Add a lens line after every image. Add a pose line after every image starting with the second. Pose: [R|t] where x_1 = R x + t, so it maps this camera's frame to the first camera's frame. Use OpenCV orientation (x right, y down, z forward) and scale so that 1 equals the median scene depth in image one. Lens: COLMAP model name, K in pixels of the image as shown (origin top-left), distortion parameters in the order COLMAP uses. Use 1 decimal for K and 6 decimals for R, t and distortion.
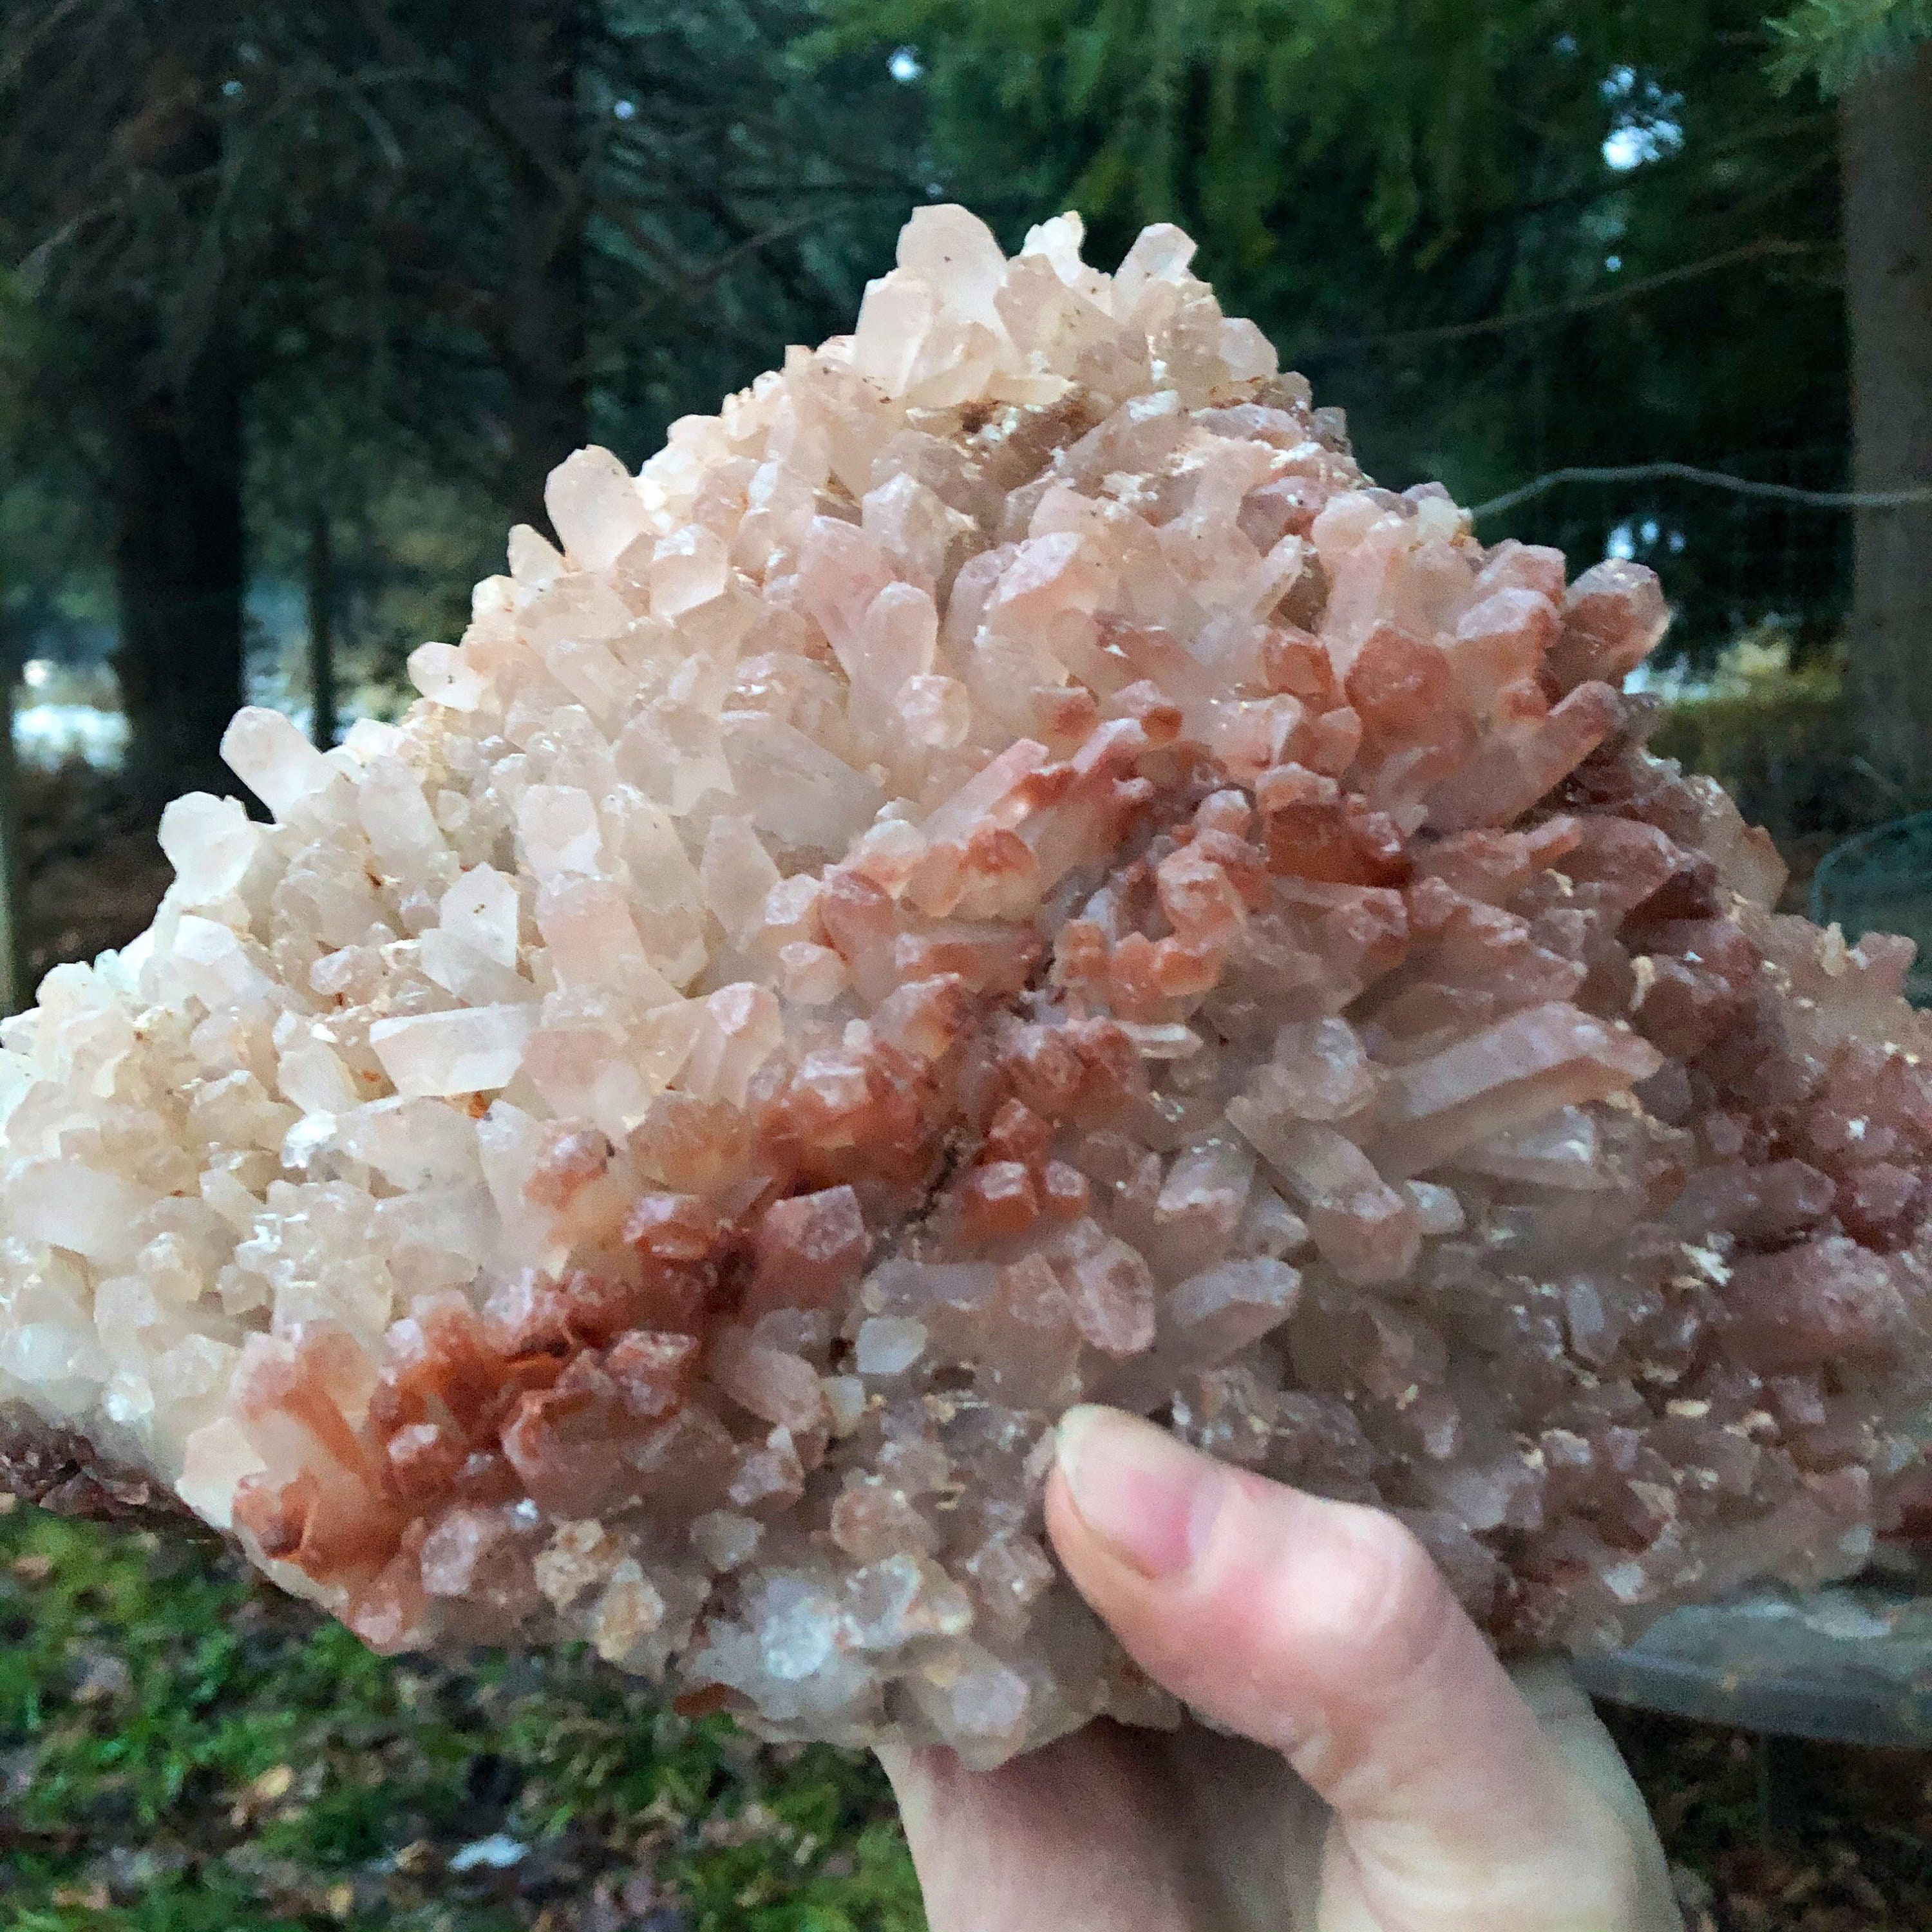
lens RADIAL K [[2005.4, 0, 956.4], [0, 2005.4, 885.1], [0, 0, 1]] dist [0.073007, -0.173065]
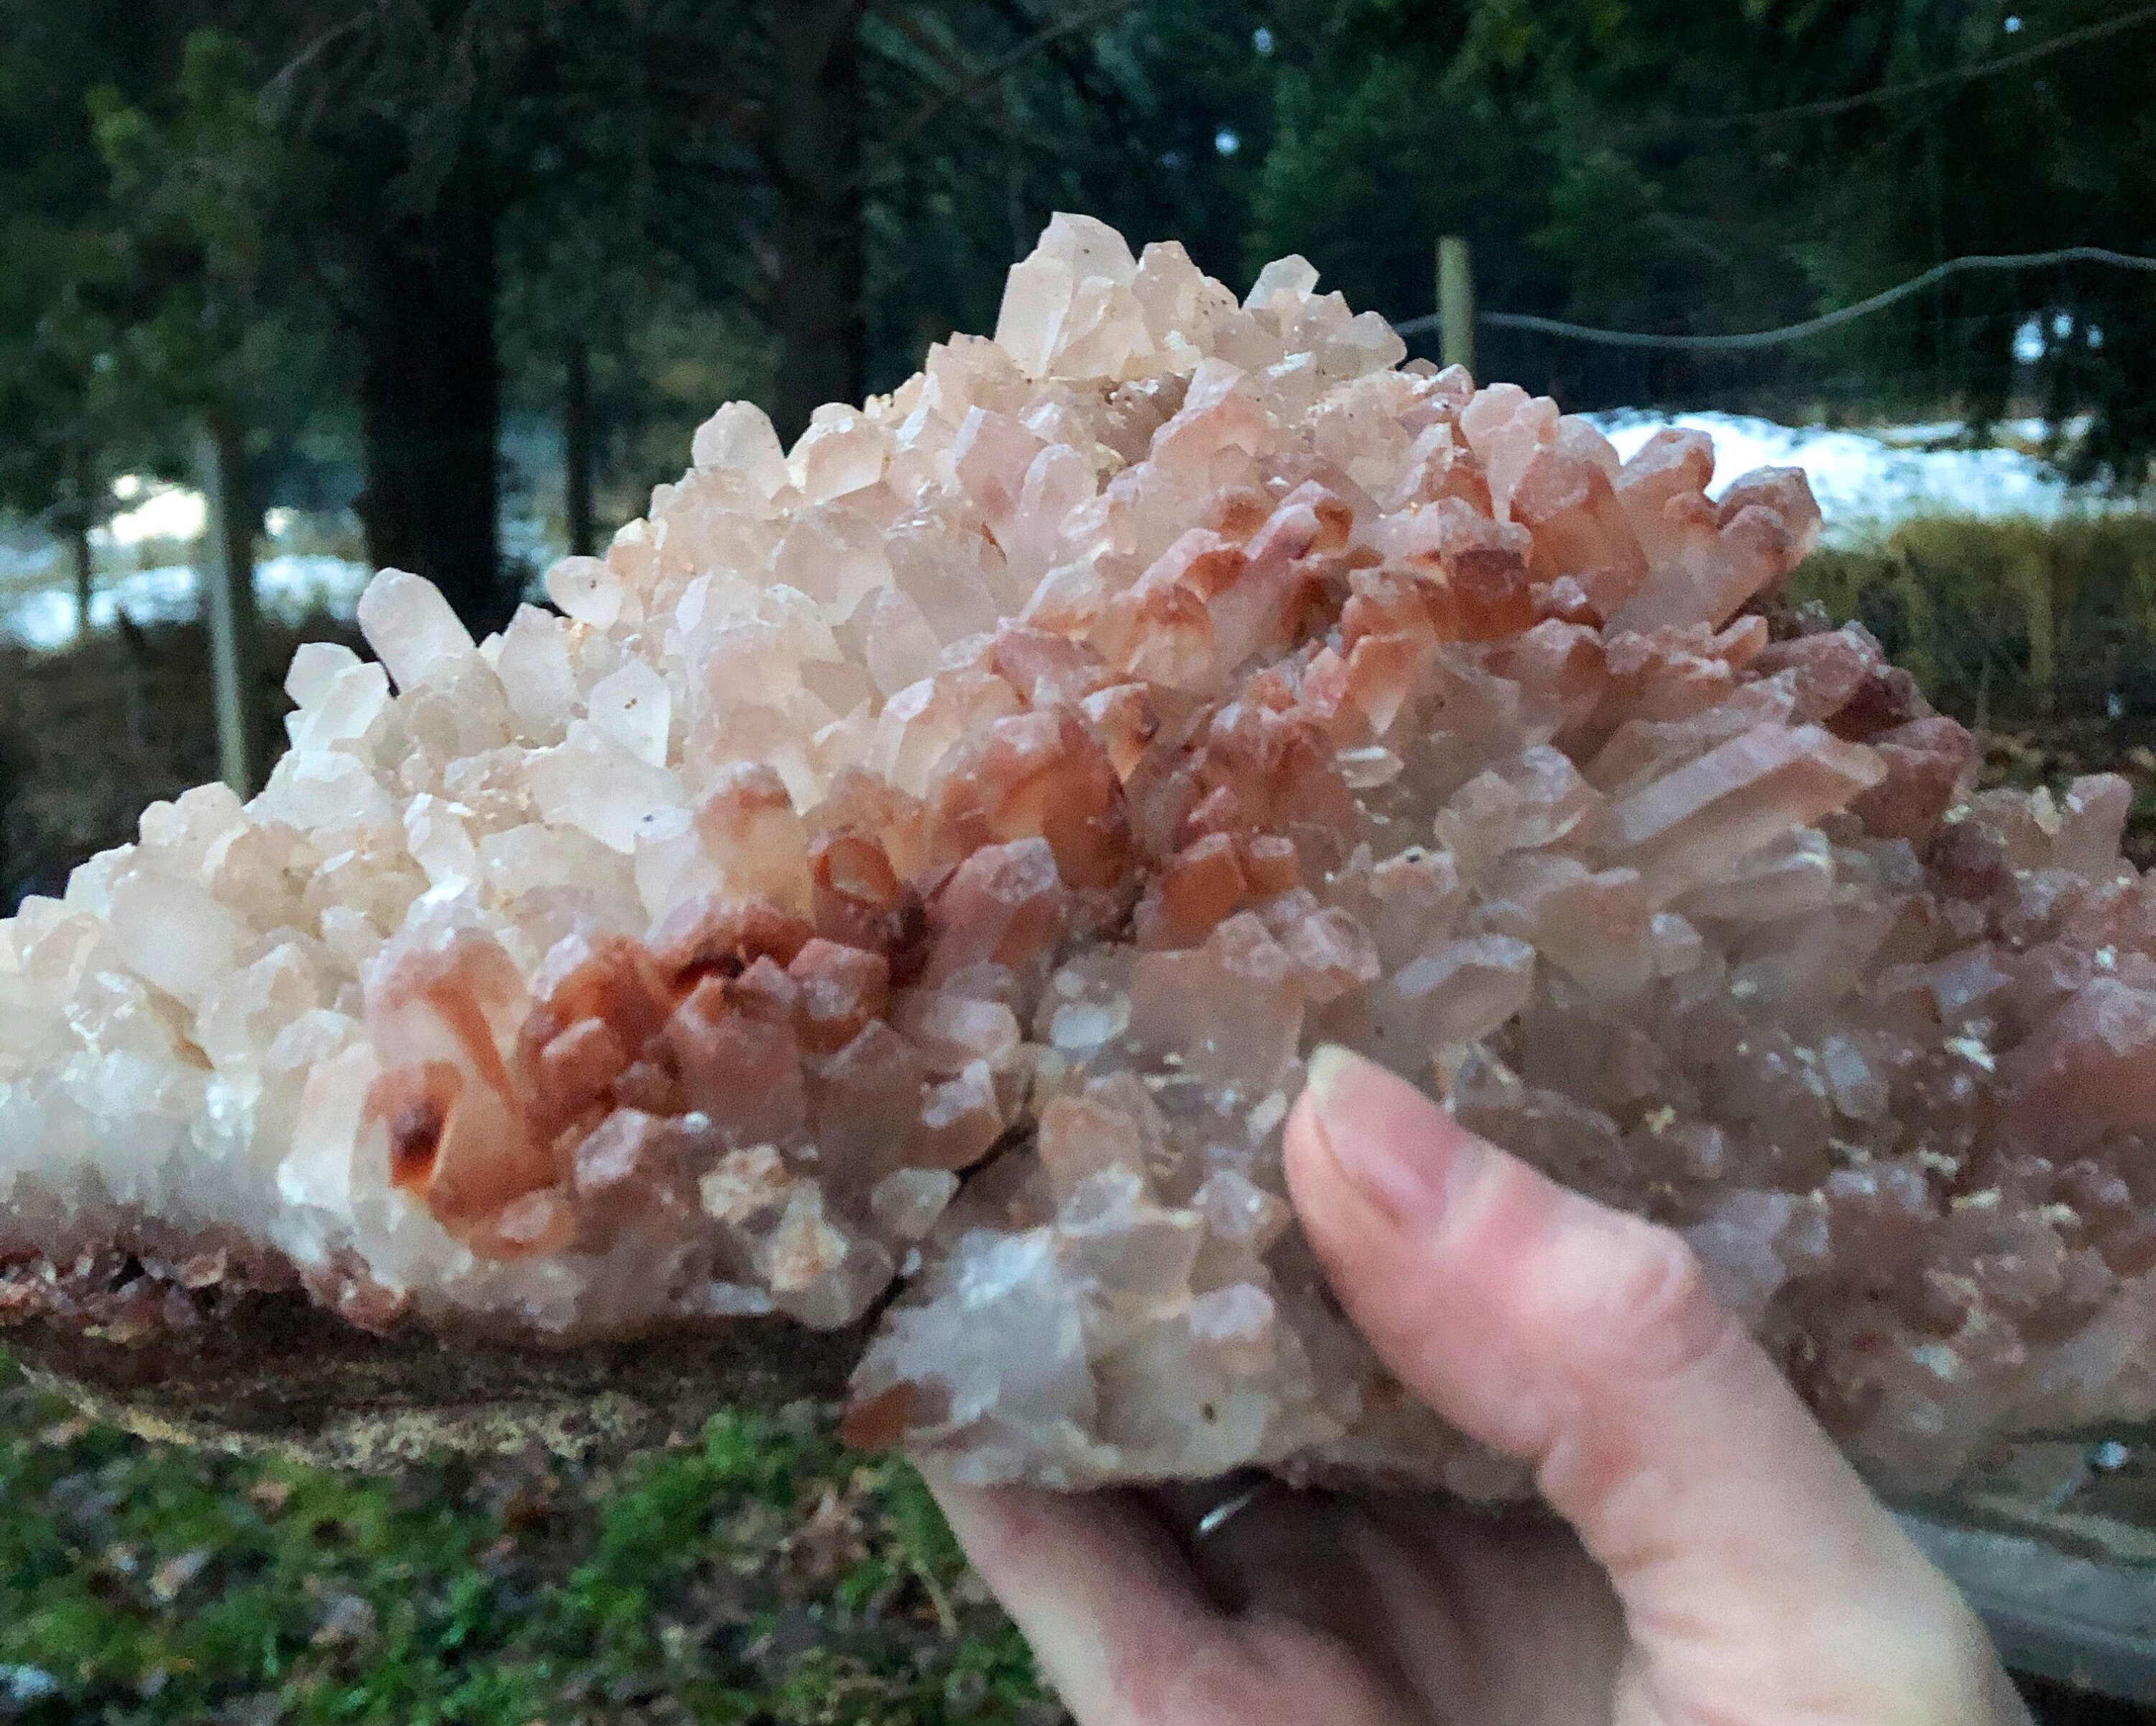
lens RADIAL K [[2205.5, 0, 1070.9], [0, 2205.5, 713.5], [0, 0, 1]] dist [0.064524, -0.133045]
pose [[0.999494, -0.012697, 0.029161, -0.064223], [0.022235, 0.934521, -0.355212, 0.423676], [-0.022741, 0.355681, 0.934331, 0.023666]]
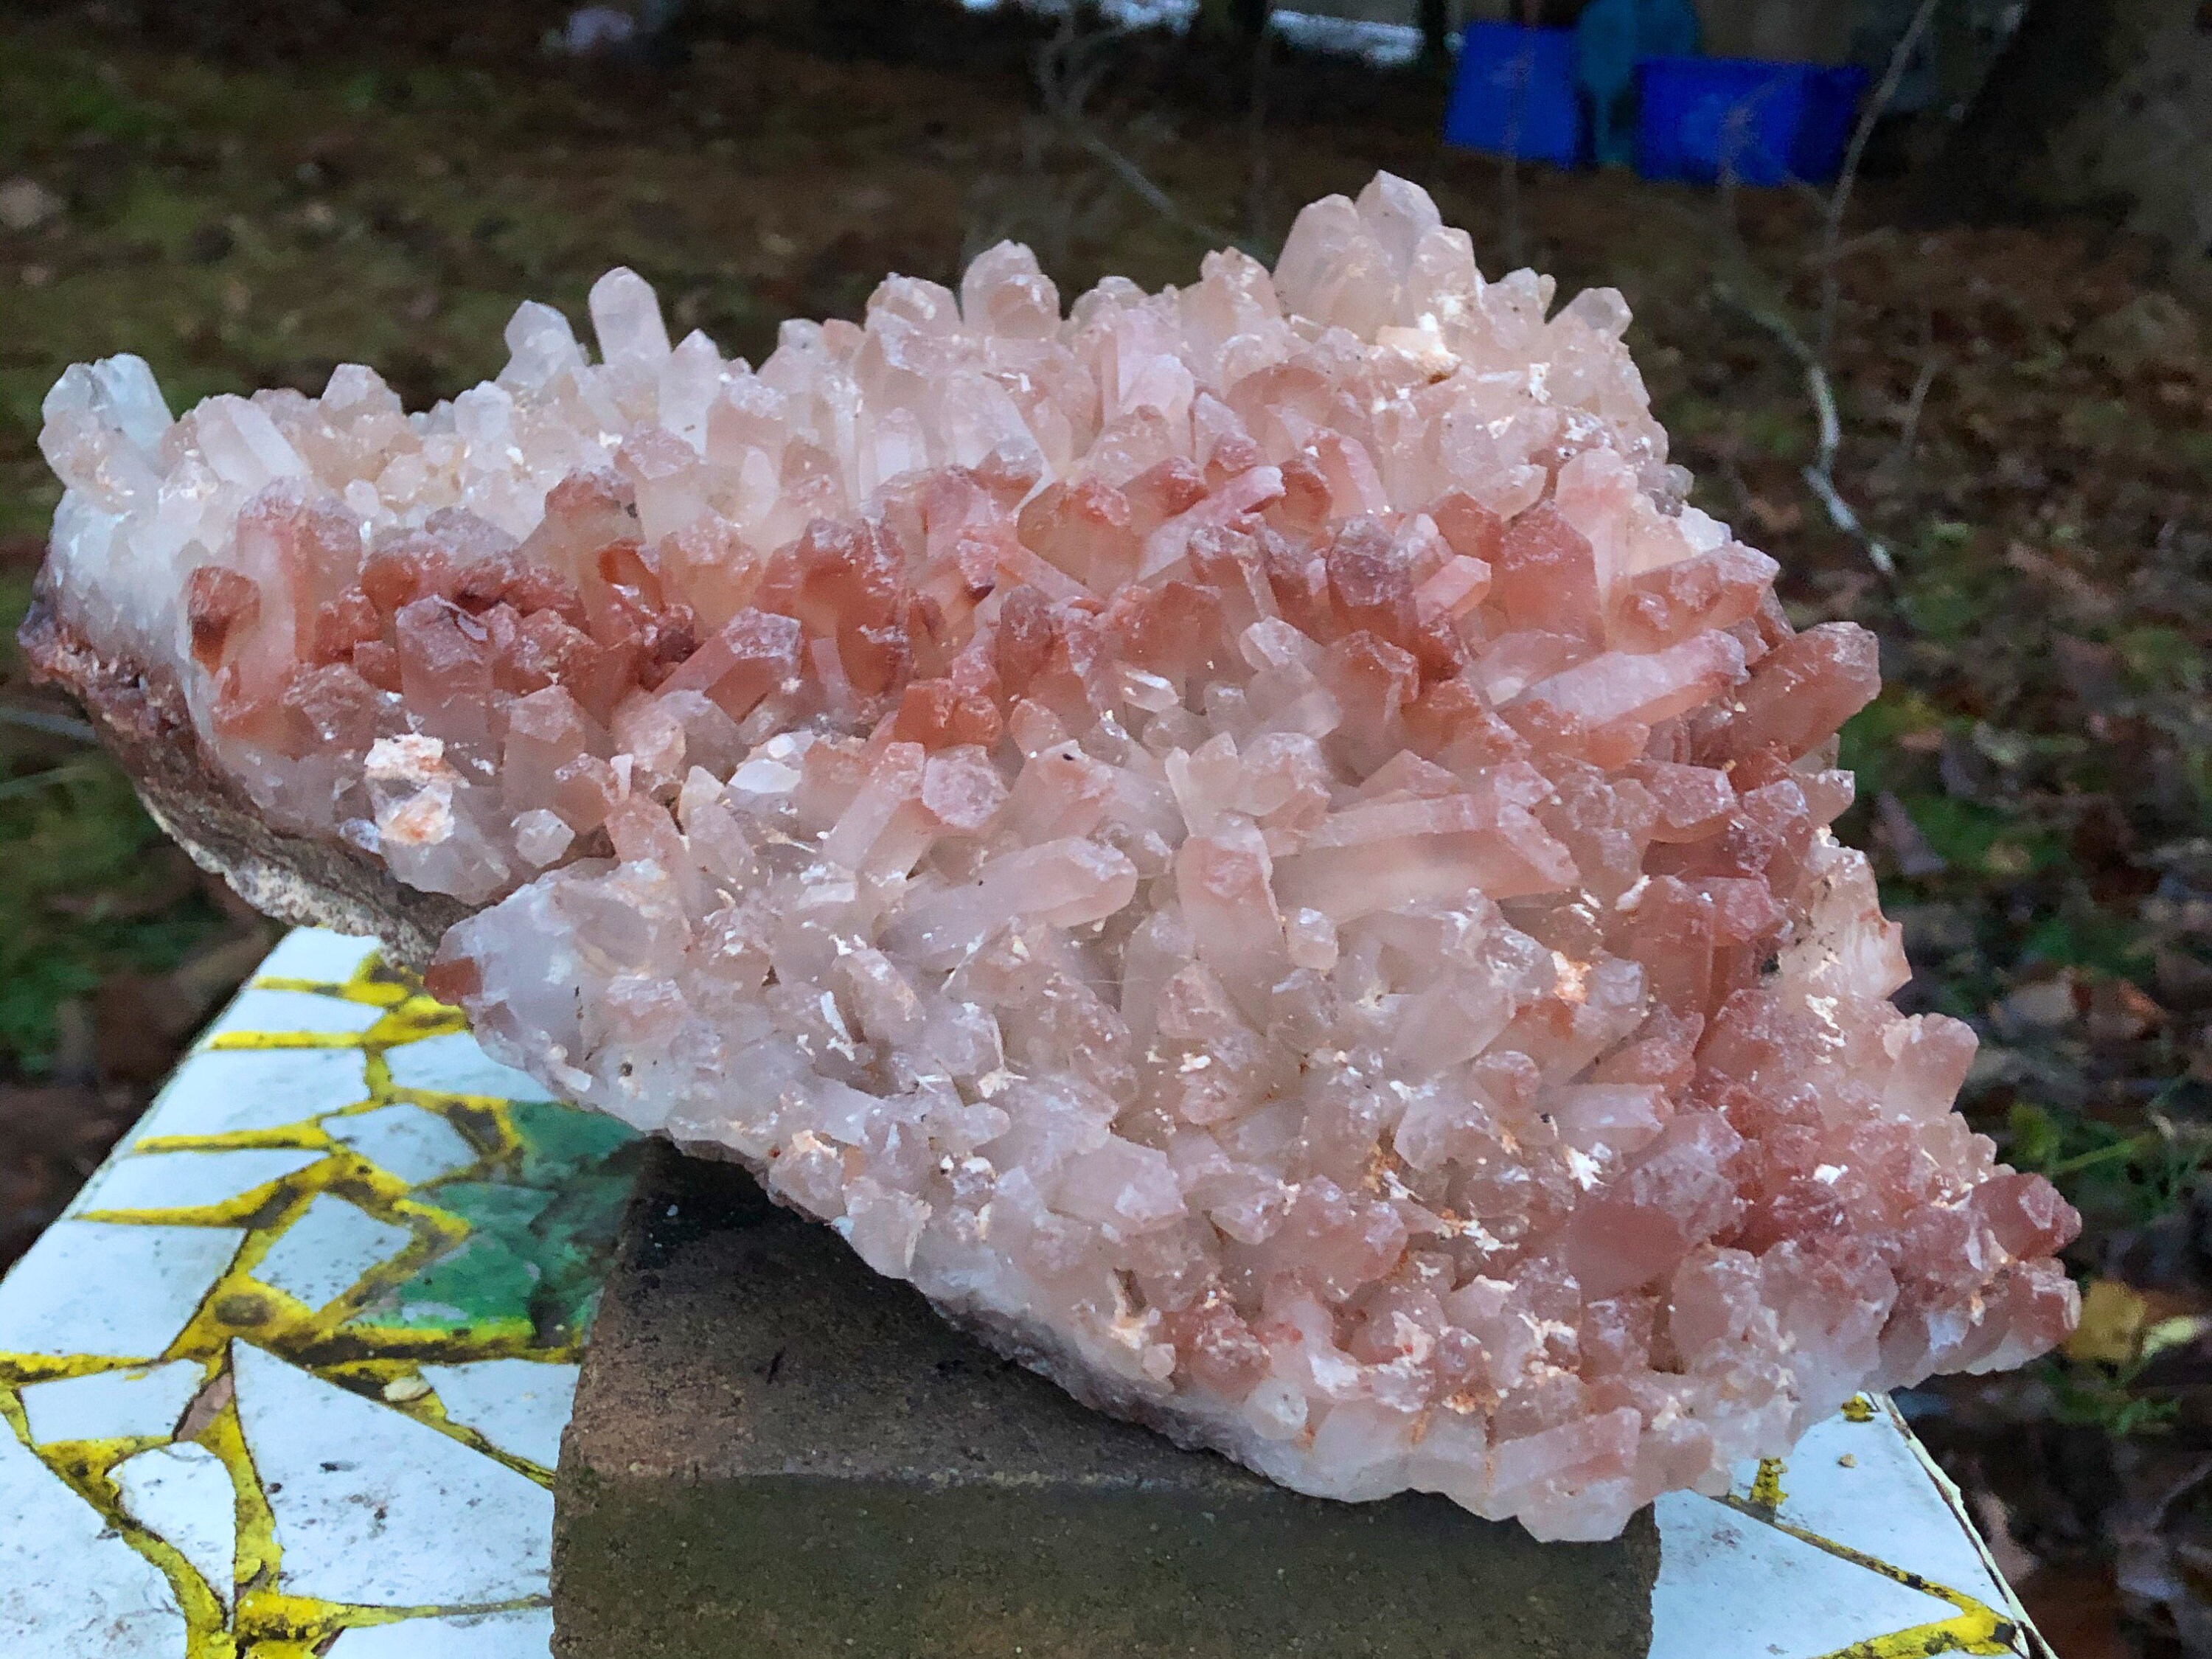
lens RADIAL K [[2259.9, 0, 1106.0], [0, 2259.9, 829.5], [0, 0, 1]] dist [0.136691, -0.337155]
pose [[0.879757, 0.375603, -0.291463, 0.461184], [-0.442396, 0.871268, -0.212549, 0.403727], [0.174108, 0.315934, 0.932669, -0.081073]]
